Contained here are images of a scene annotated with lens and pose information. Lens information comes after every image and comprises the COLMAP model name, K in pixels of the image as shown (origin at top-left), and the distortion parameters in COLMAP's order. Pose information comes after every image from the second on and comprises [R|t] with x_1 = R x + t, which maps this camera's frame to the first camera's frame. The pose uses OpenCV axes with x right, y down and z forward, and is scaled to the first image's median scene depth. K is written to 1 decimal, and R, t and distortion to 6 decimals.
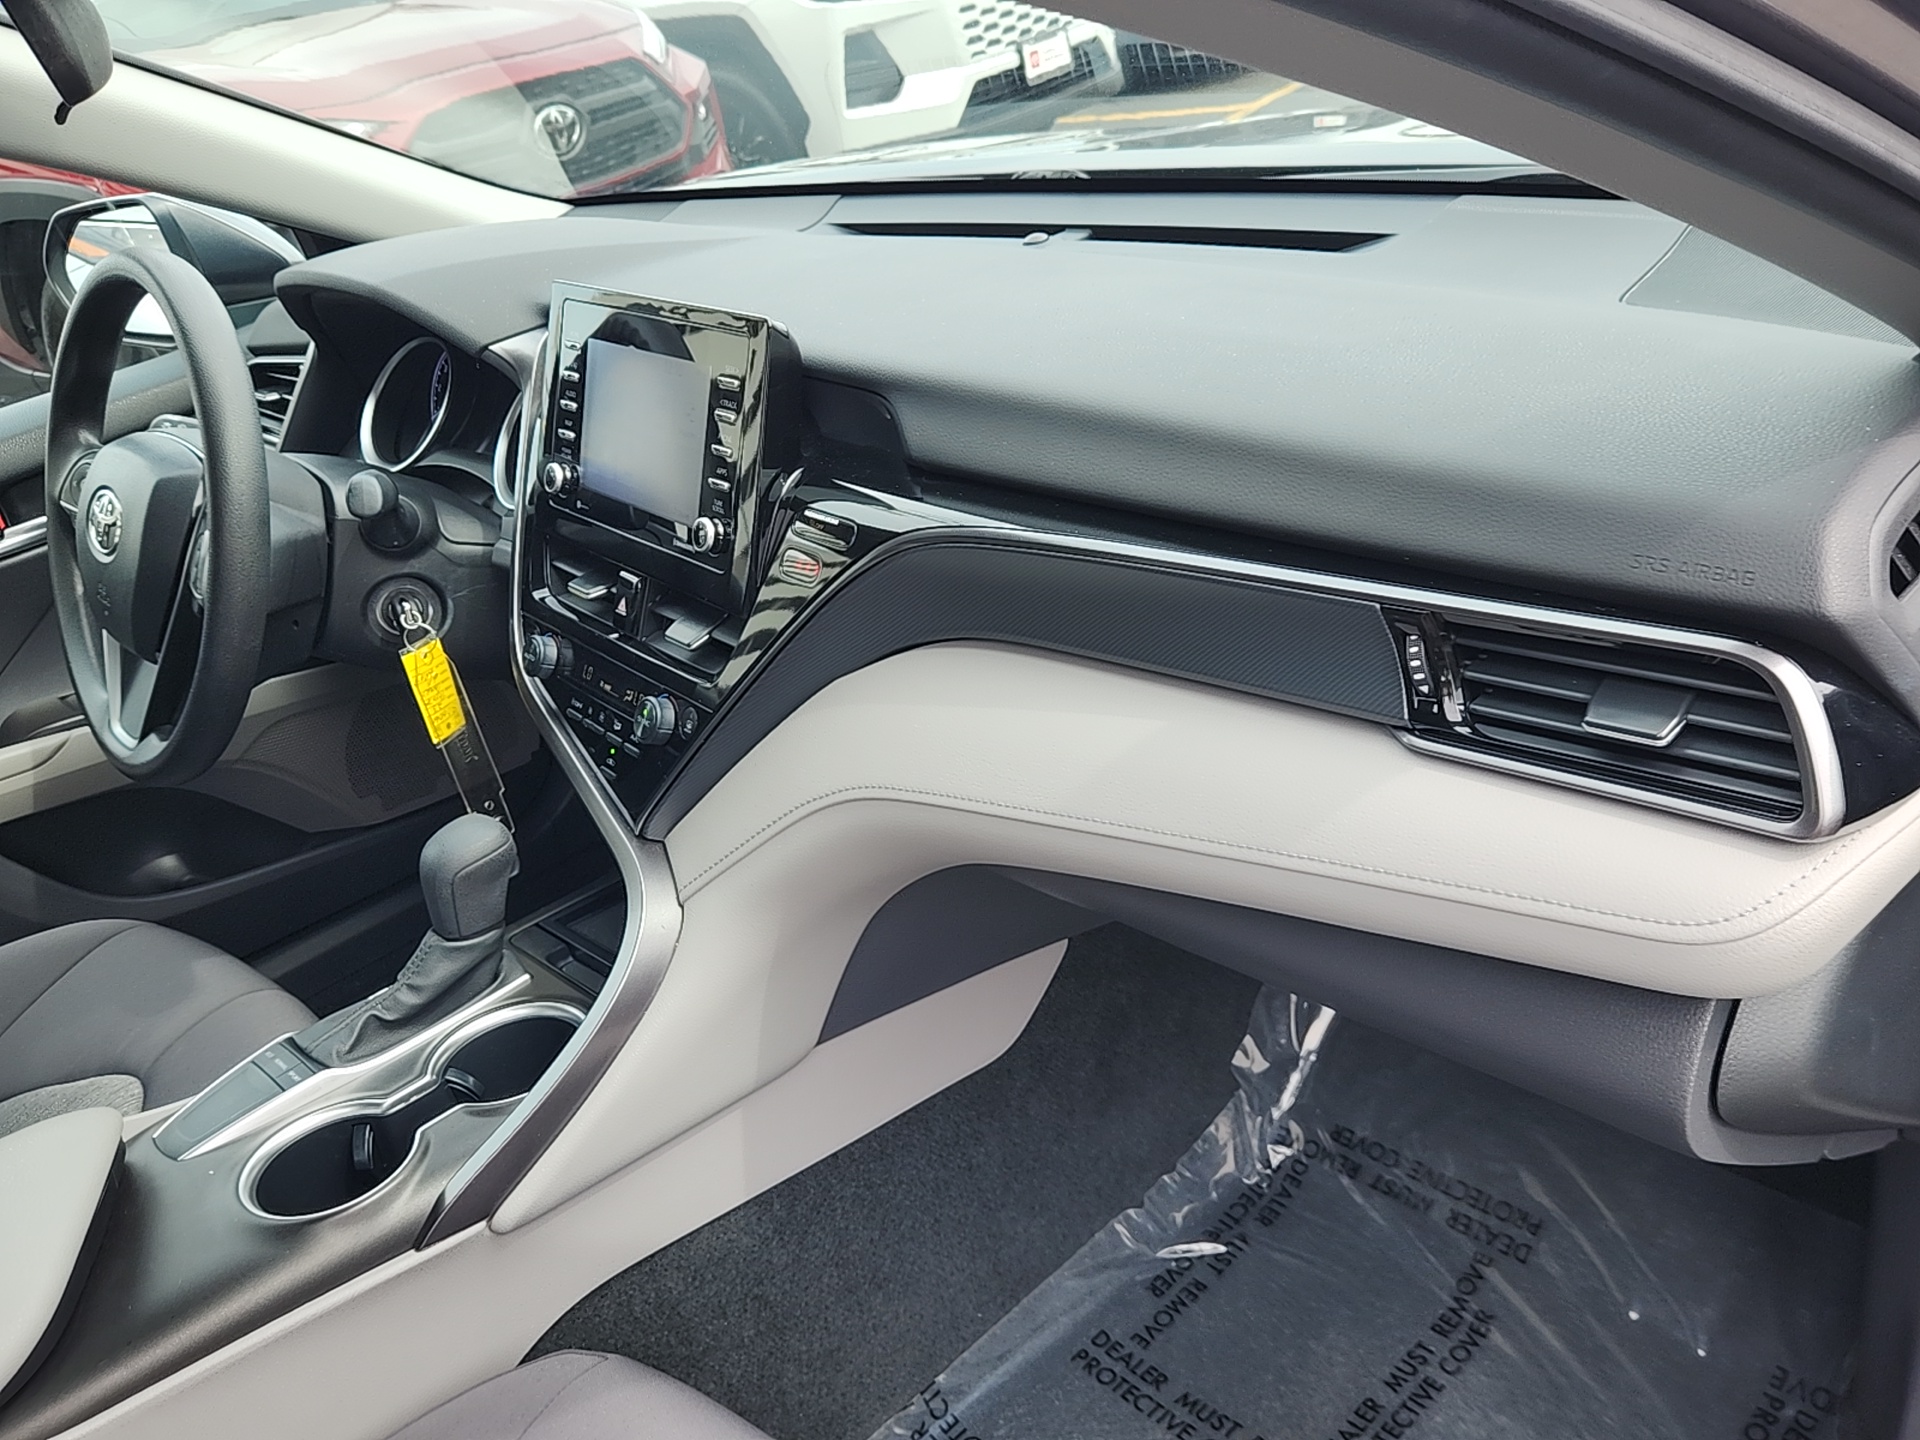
lens RADIAL K [[1603.5, 0, 960.0], [0, 1603.5, 720.0], [0, 0, 1]] dist [0.100118, -0.160885]
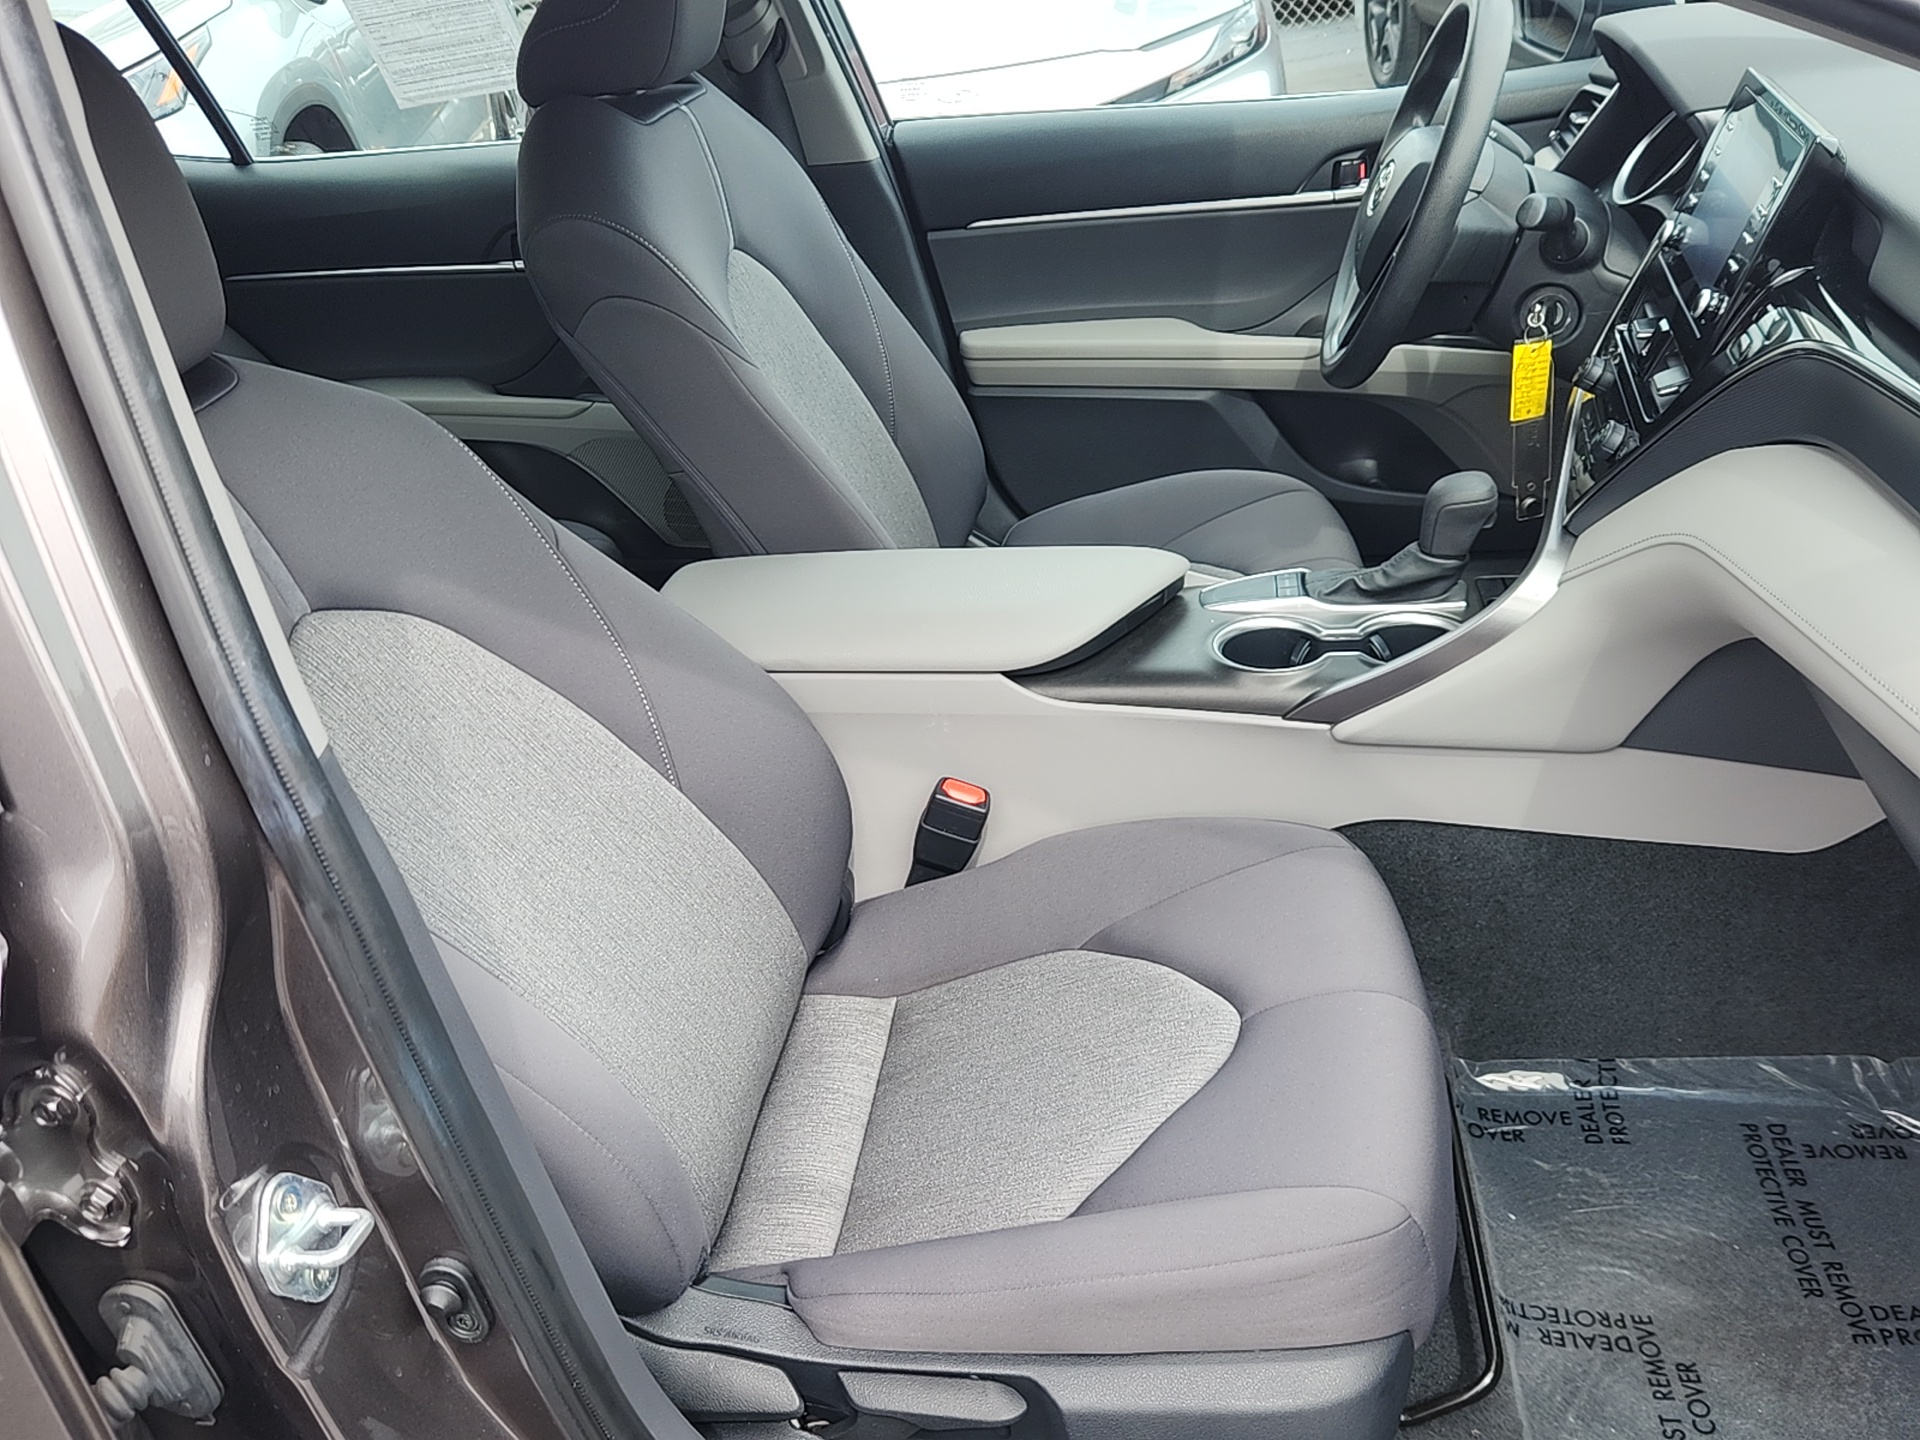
lens RADIAL K [[1603.5, 0, 960.0], [0, 1603.5, 720.0], [0, 0, 1]] dist [0.100118, -0.160885]
pose [[0.613455, 0.452176, -0.647464, 0.351753], [-0.339431, 0.891232, 0.300818, -0.012604], [0.713063, 0.035231, 0.700214, -0.194277]]
